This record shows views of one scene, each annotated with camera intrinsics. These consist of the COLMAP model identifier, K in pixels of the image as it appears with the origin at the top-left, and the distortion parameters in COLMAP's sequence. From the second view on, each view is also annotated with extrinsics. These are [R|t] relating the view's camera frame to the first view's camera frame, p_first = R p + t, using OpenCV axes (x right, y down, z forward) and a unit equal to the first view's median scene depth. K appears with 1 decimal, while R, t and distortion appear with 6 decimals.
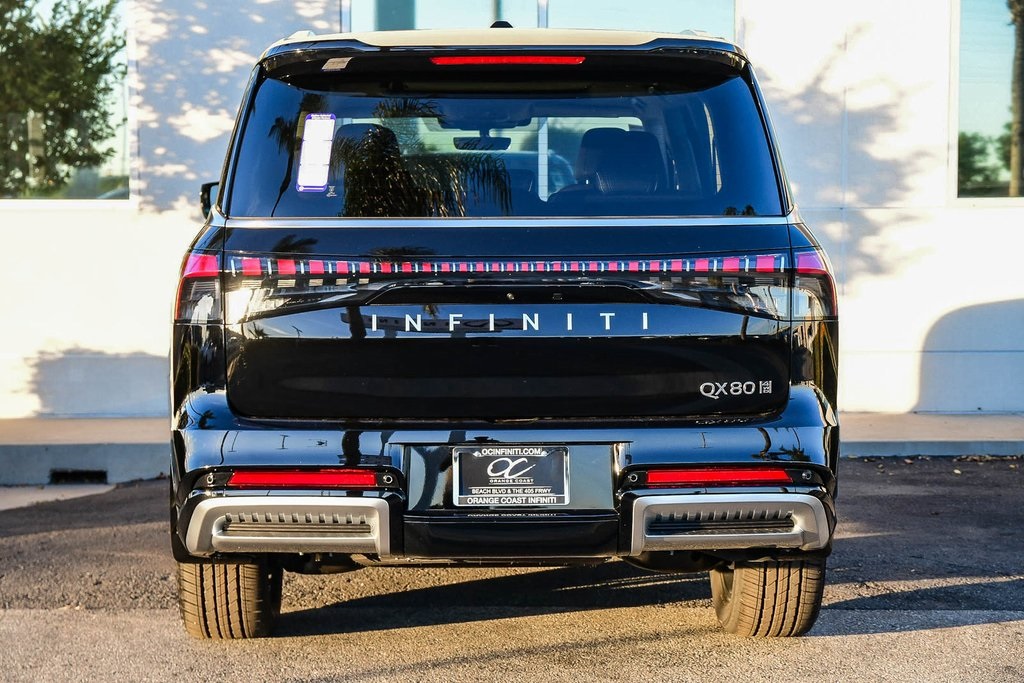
lens RADIAL K [[2065.2, 0, 496.1], [0, 2065.2, 340.8], [0, 0, 1]] dist [0.039177, -0.158274]
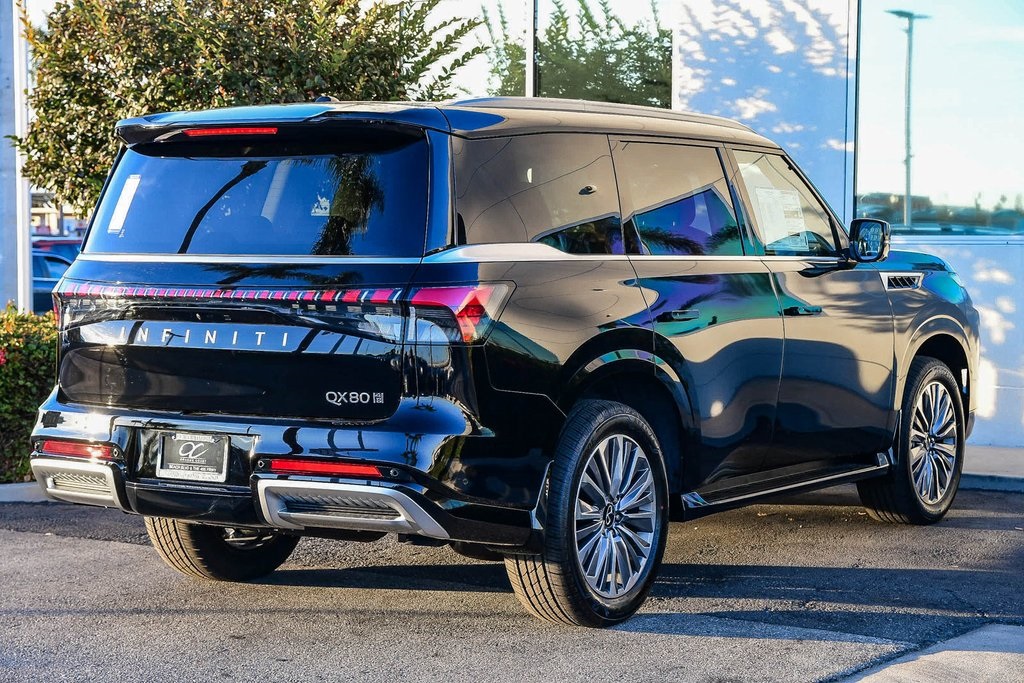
lens RADIAL K [[2054.7, 0, 512.0], [0, 2054.7, 341.5], [0, 0, 1]] dist [0.141831, 0.034770]
pose [[0.813148, 0.031773, -0.581190, 0.897418], [-0.038886, 0.999244, 0.000223, -0.013955], [0.580757, 0.022419, 0.813768, 0.067722]]
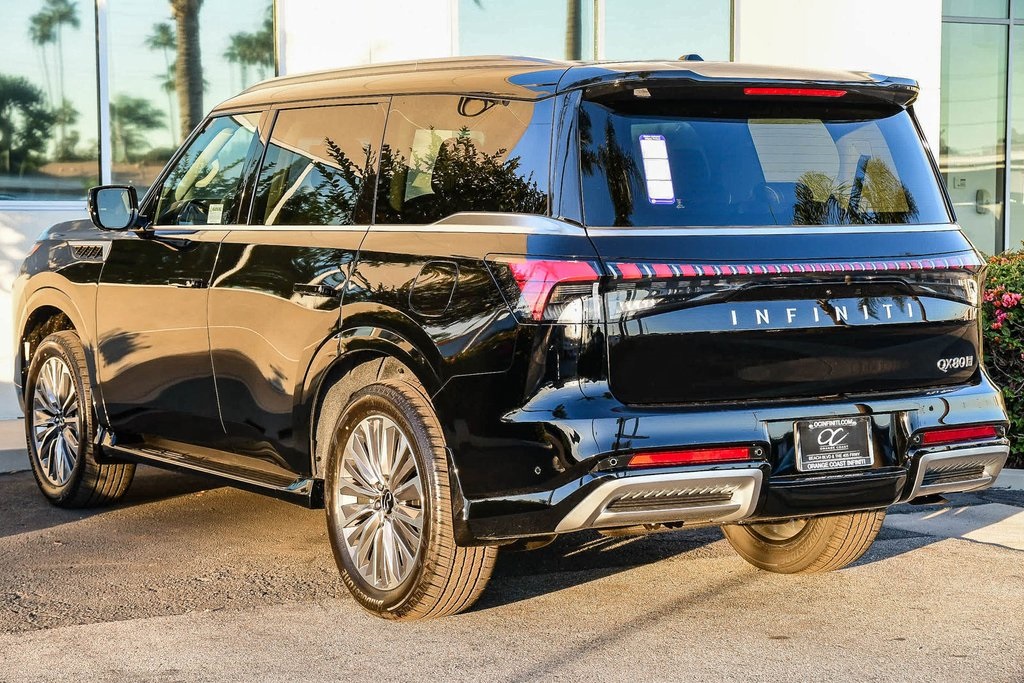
lens RADIAL K [[2065.2, 0, 496.1], [0, 2065.2, 340.8], [0, 0, 1]] dist [0.039177, -0.158274]
pose [[0.873173, -0.034701, 0.486174, -0.722500], [0.041793, 0.999119, -0.003750, 0.003004], [-0.485616, 0.023593, 0.873854, 0.057430]]
